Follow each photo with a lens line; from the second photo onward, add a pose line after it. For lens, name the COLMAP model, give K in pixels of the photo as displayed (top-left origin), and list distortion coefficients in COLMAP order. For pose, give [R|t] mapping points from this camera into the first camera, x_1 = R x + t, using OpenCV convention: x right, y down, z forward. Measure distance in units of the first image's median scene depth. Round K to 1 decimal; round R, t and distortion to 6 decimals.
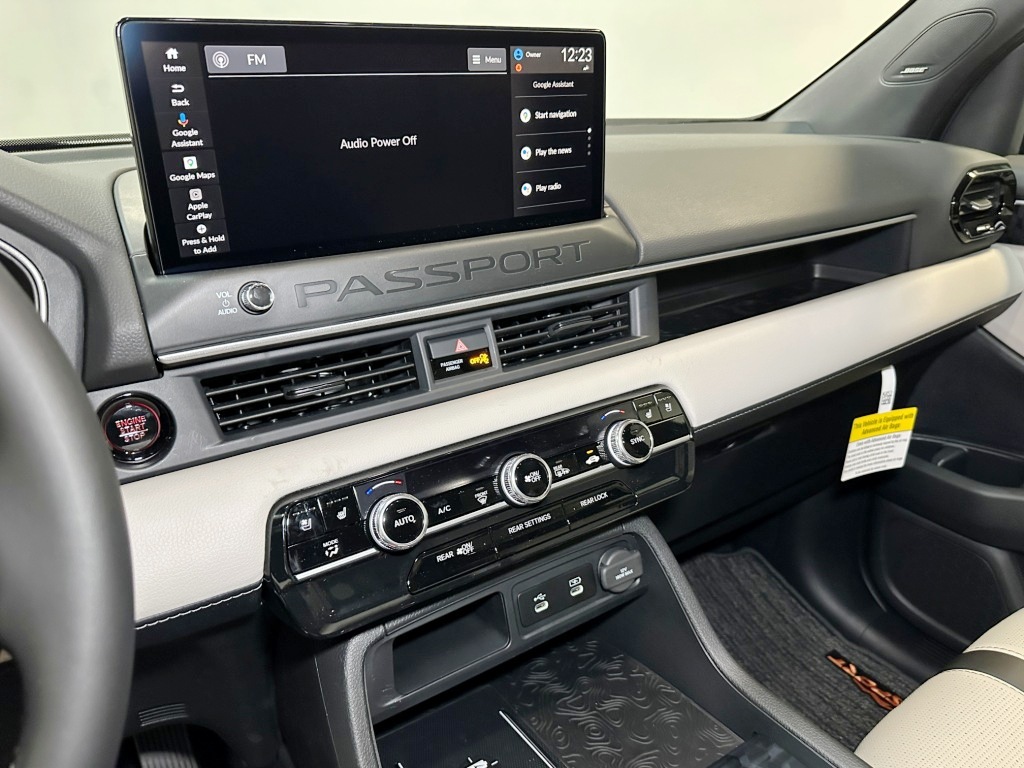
lens RADIAL K [[773.7, 0, 505.3], [0, 773.7, 378.3], [0, 0, 1]] dist [-0.006517, -0.016704]
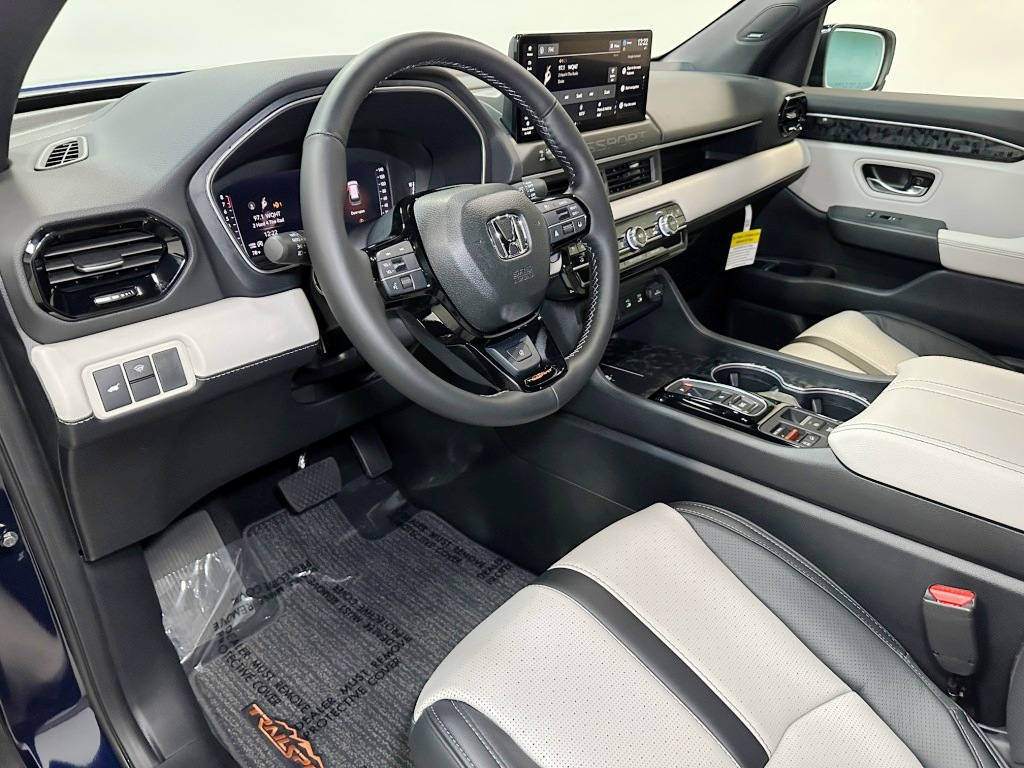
lens RADIAL K [[721.6, 0, 516.5], [0, 721.6, 385.6], [0, 0, 1]] dist [-0.008657, -0.011272]
pose [[0.968203, -0.086823, 0.234618, -0.487068], [0.054969, 0.988757, 0.139059, 0.140600], [-0.244054, -0.121741, 0.962090, -0.584418]]
